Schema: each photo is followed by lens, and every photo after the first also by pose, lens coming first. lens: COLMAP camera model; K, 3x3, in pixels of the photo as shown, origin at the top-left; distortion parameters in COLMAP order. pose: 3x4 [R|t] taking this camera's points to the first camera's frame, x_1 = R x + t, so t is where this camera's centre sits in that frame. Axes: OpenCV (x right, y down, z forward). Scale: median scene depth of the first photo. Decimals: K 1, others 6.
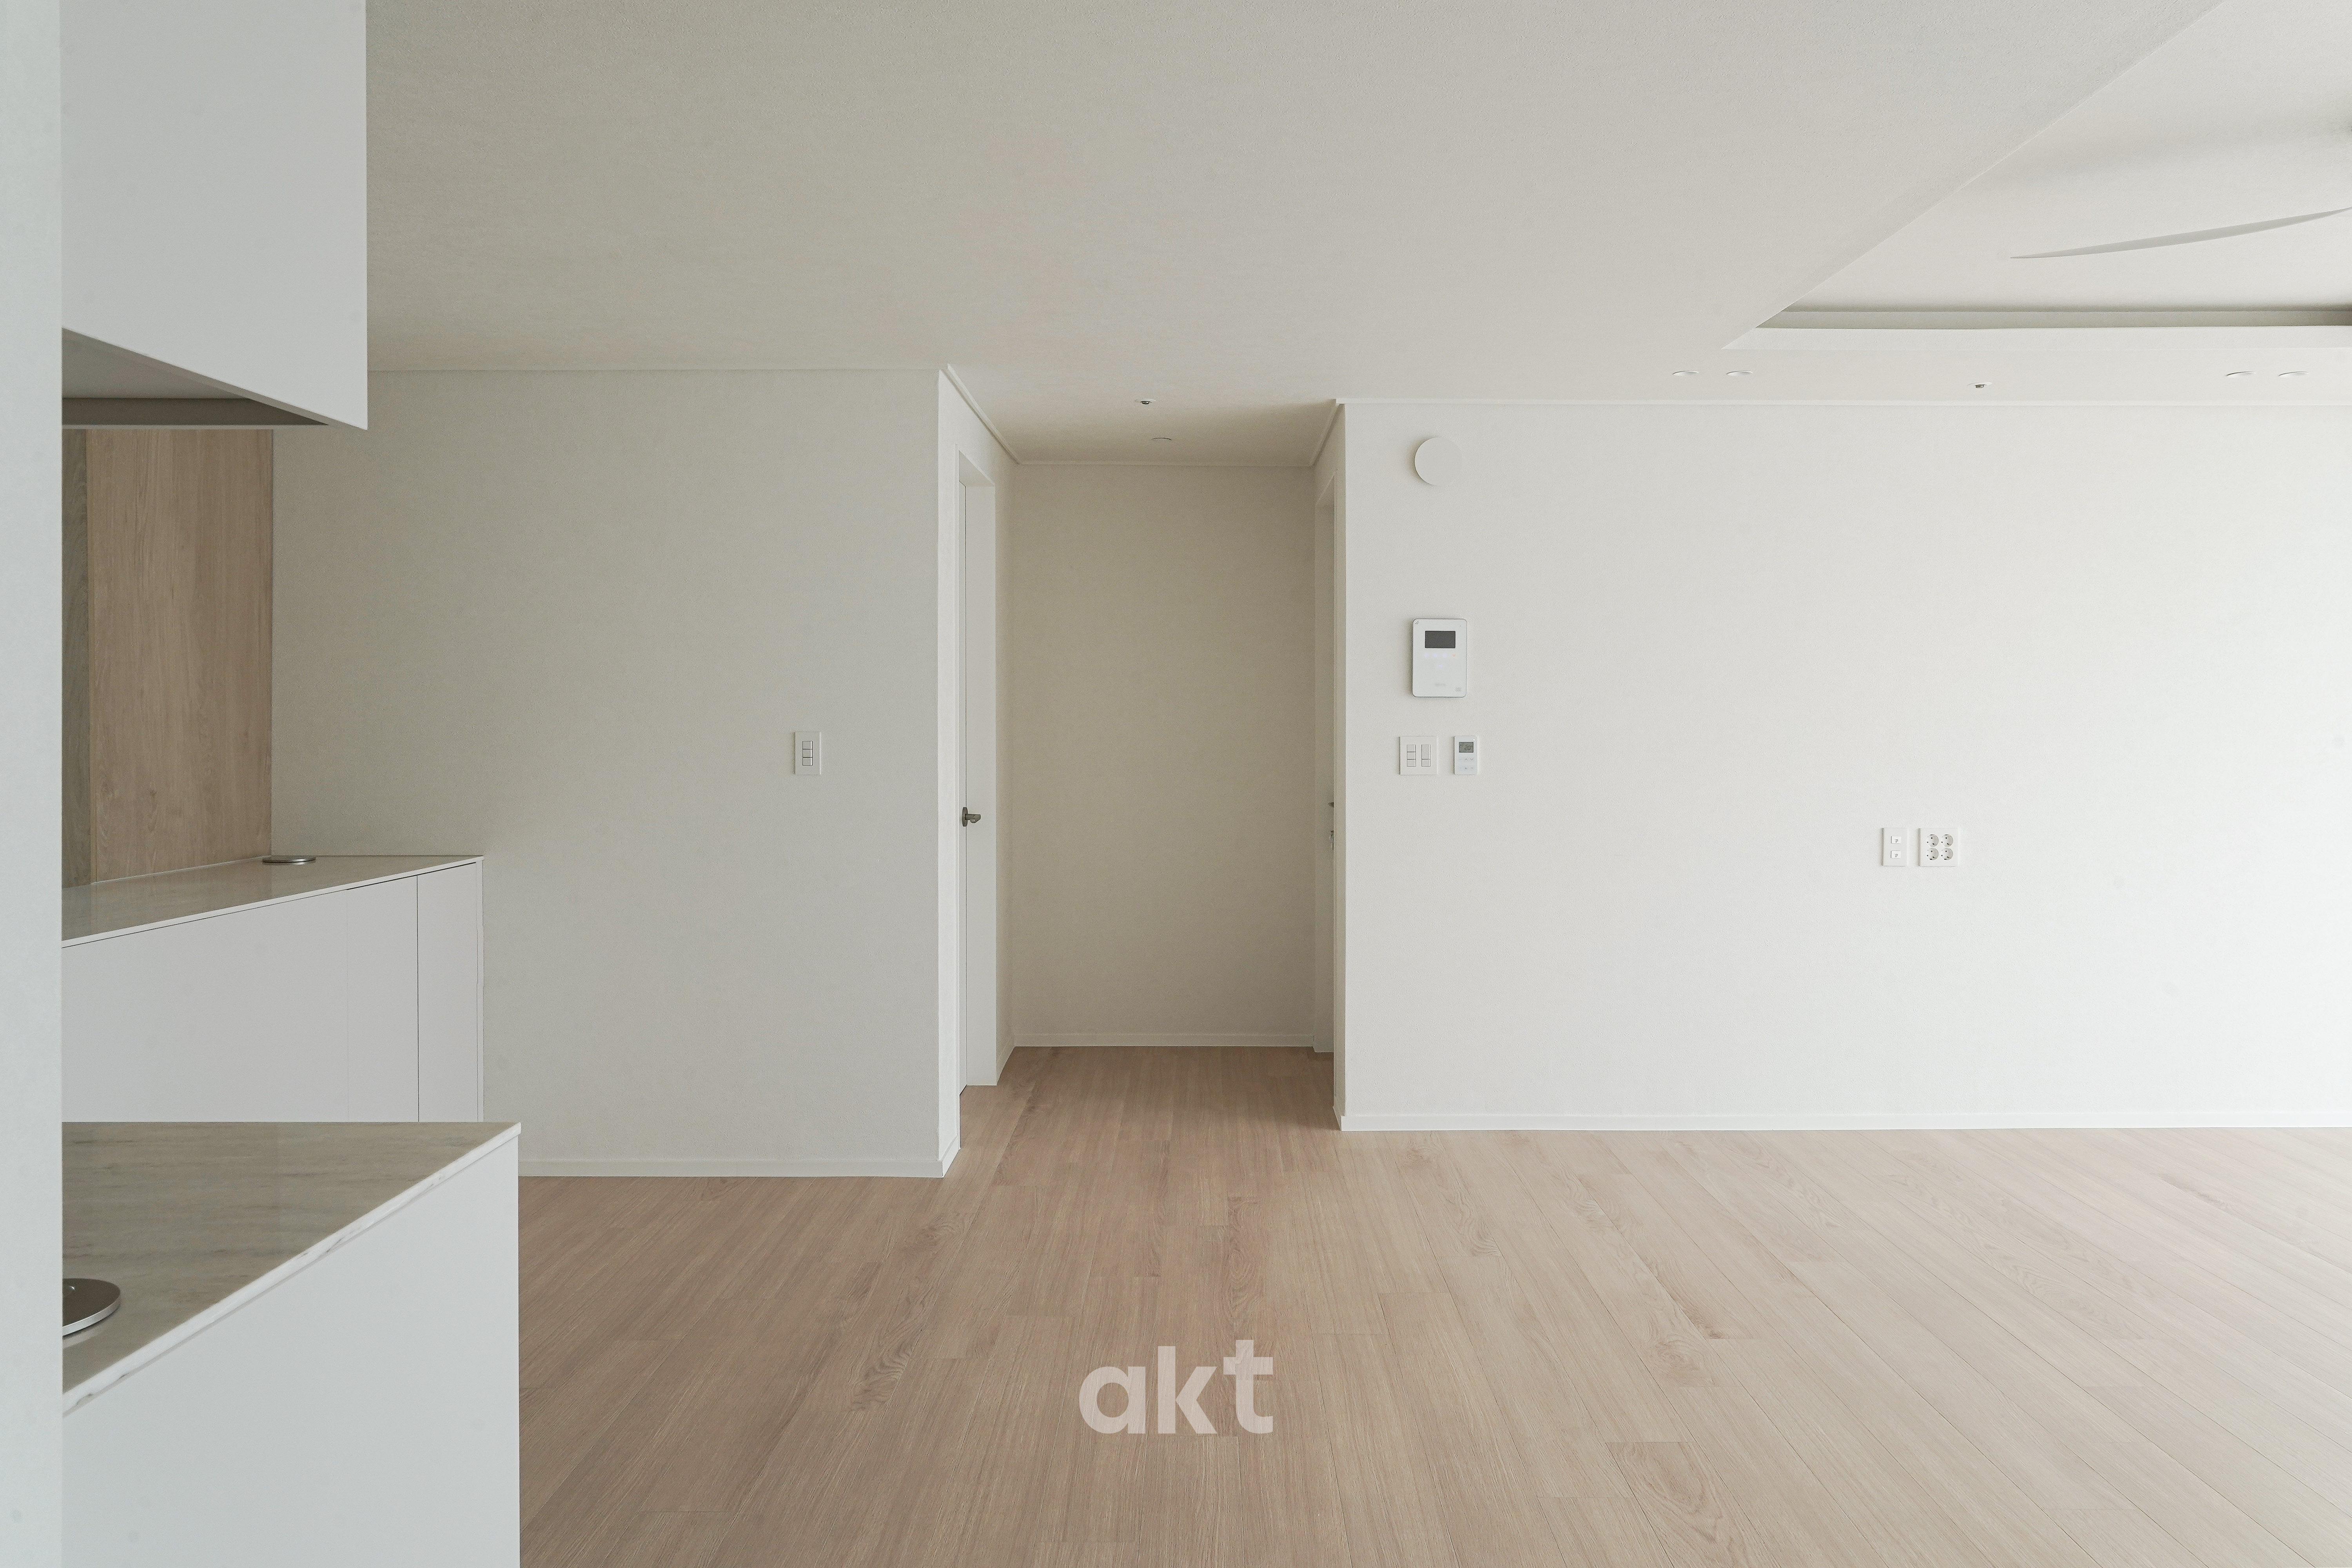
lens RADIAL K [[1636.9, 0, 1176.7], [0, 1636.9, 724.4], [0, 0, 1]] dist [-0.037798, 0.042790]
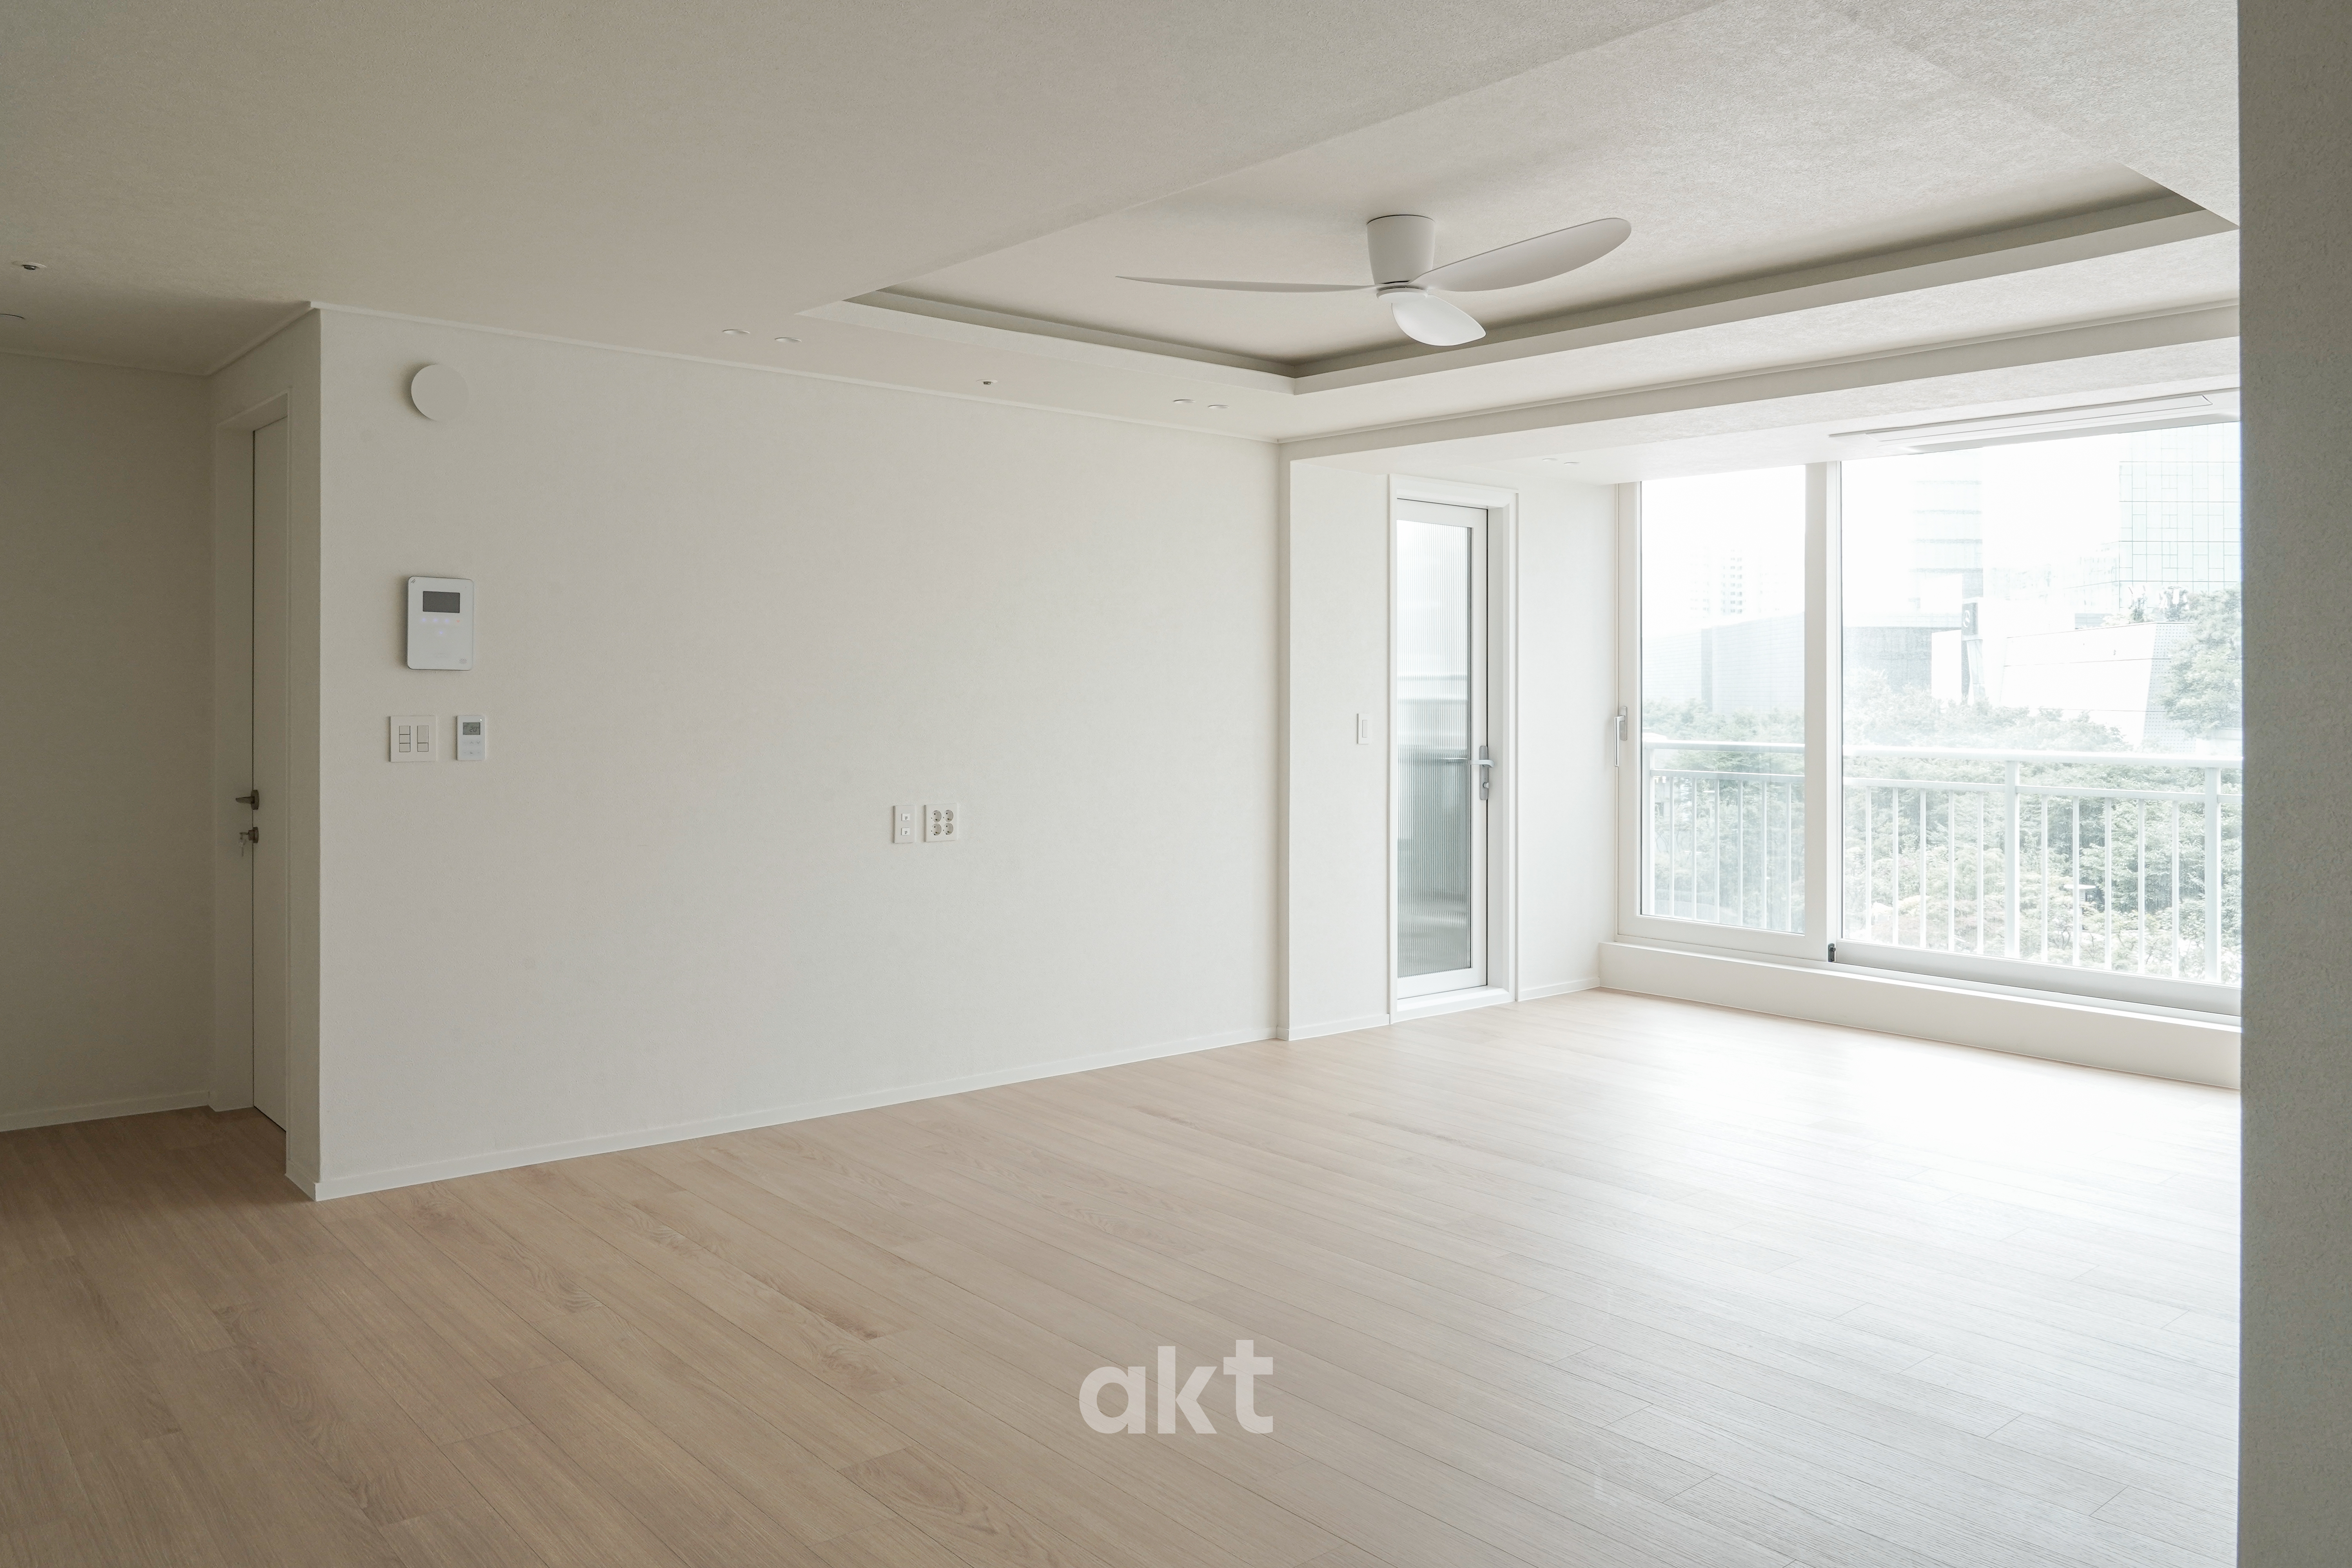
lens RADIAL K [[1751.6, 0, 1177.9], [0, 1751.6, 686.4], [0, 0, 1]] dist [-0.012085, 0.002819]
pose [[0.751266, 0.009458, 0.659932, -0.162541], [-0.006312, 0.999955, -0.007146, -0.004321], [-0.659969, 0.001203, 0.751292, 0.067476]]
